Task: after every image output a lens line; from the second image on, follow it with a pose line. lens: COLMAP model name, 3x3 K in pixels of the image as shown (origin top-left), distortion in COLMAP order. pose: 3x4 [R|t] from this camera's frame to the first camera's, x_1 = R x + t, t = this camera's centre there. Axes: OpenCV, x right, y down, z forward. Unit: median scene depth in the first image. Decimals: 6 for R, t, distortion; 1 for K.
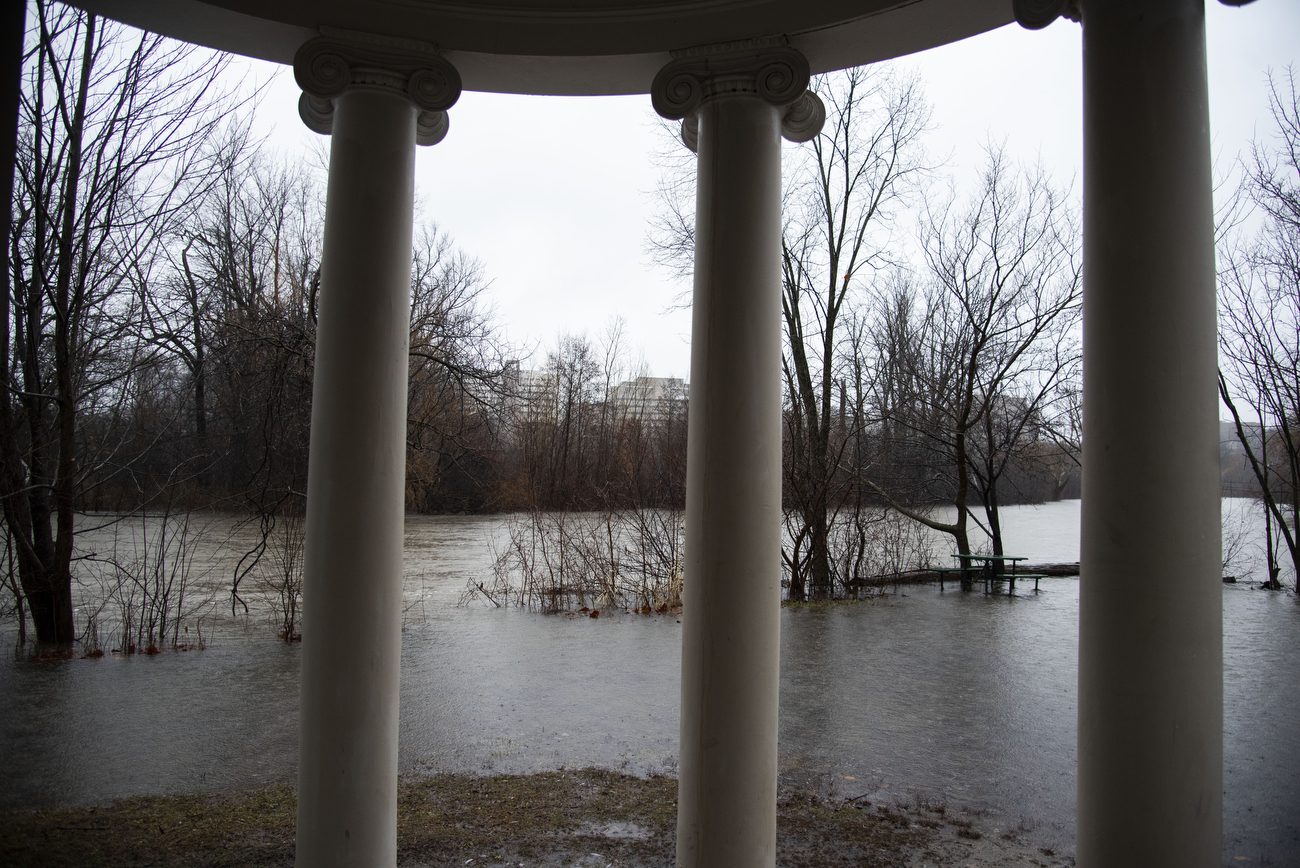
lens RADIAL K [[948.0, 0, 648.8], [0, 948.0, 400.1], [0, 0, 1]] dist [-0.056388, 0.002437]
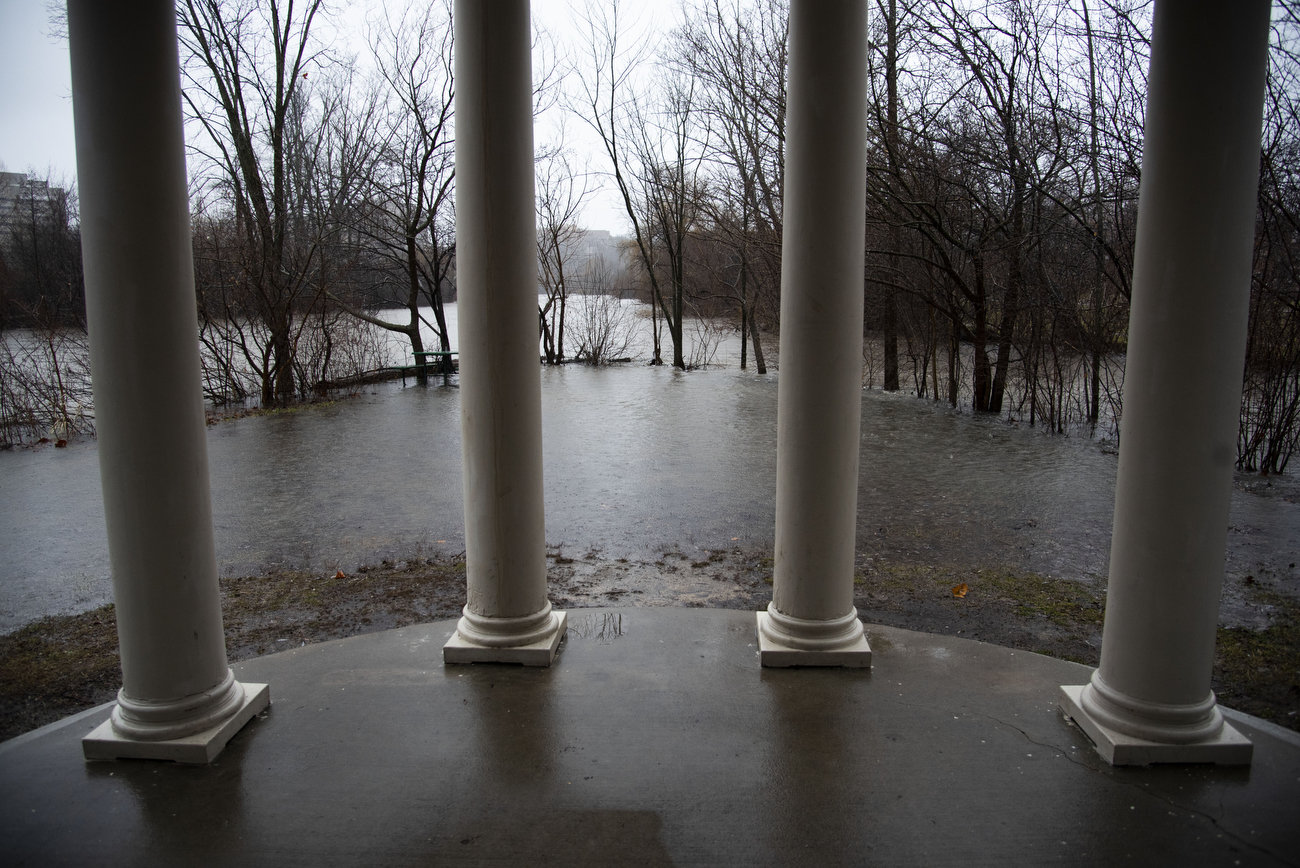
lens RADIAL K [[948.0, 0, 648.8], [0, 948.0, 400.1], [0, 0, 1]] dist [-0.056388, 0.002437]
pose [[0.796957, -0.097739, 0.596076, -0.106170], [-0.025284, 0.980559, 0.194588, 0.001265], [-0.603506, -0.170150, 0.778992, -0.008934]]
